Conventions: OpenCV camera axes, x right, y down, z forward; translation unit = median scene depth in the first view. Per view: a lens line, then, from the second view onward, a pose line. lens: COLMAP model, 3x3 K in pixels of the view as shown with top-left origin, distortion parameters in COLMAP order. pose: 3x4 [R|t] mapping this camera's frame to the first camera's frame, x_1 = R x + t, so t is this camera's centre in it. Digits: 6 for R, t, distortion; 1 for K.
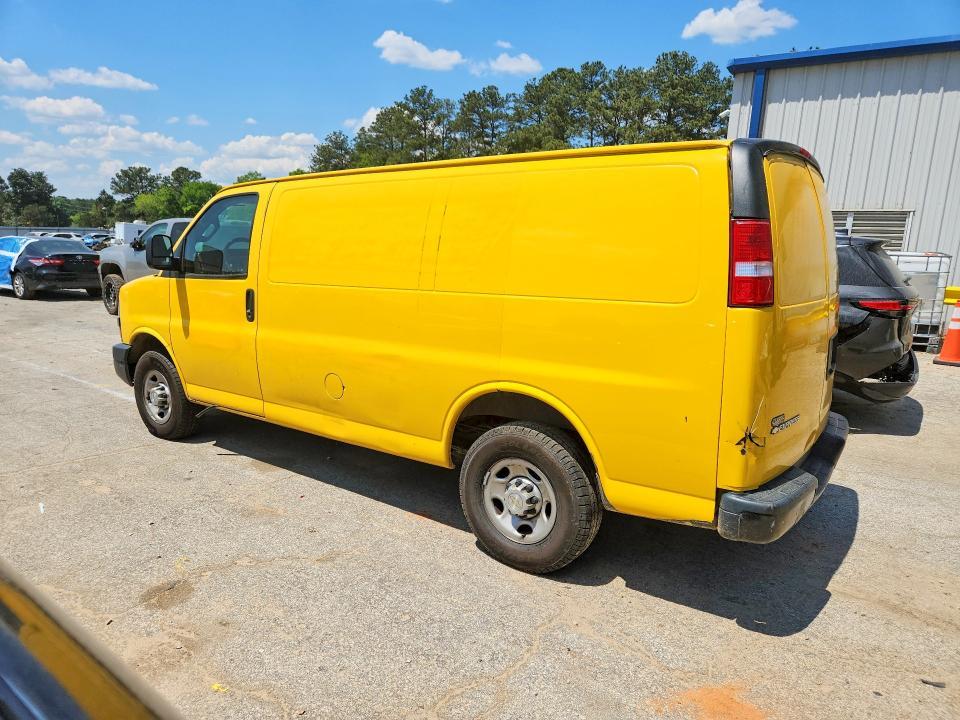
lens RADIAL K [[680.7, 0, 481.0], [0, 680.7, 353.1], [0, 0, 1]] dist [-0.000537, -0.000745]
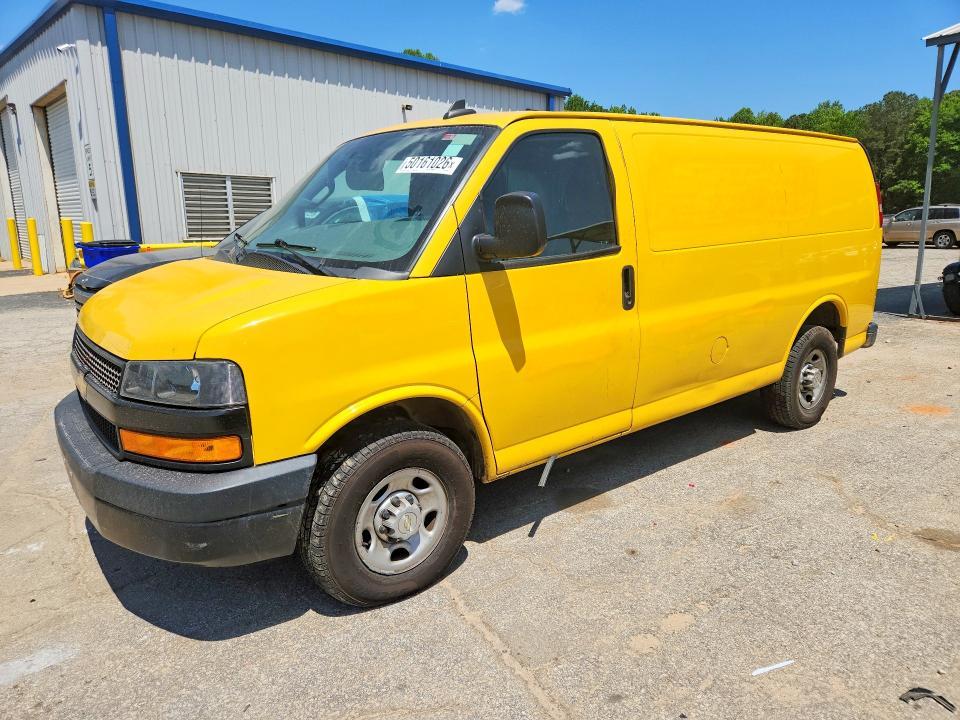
lens RADIAL K [[664.9, 0, 480.0], [0, 664.9, 360.0], [0, 0, 1]] dist [0.009853, 0.001773]
pose [[0.243401, -0.227865, 0.942780, -1.037209], [0.167544, 0.967278, 0.190530, -0.153145], [-0.955346, 0.111582, 0.273614, 0.927081]]
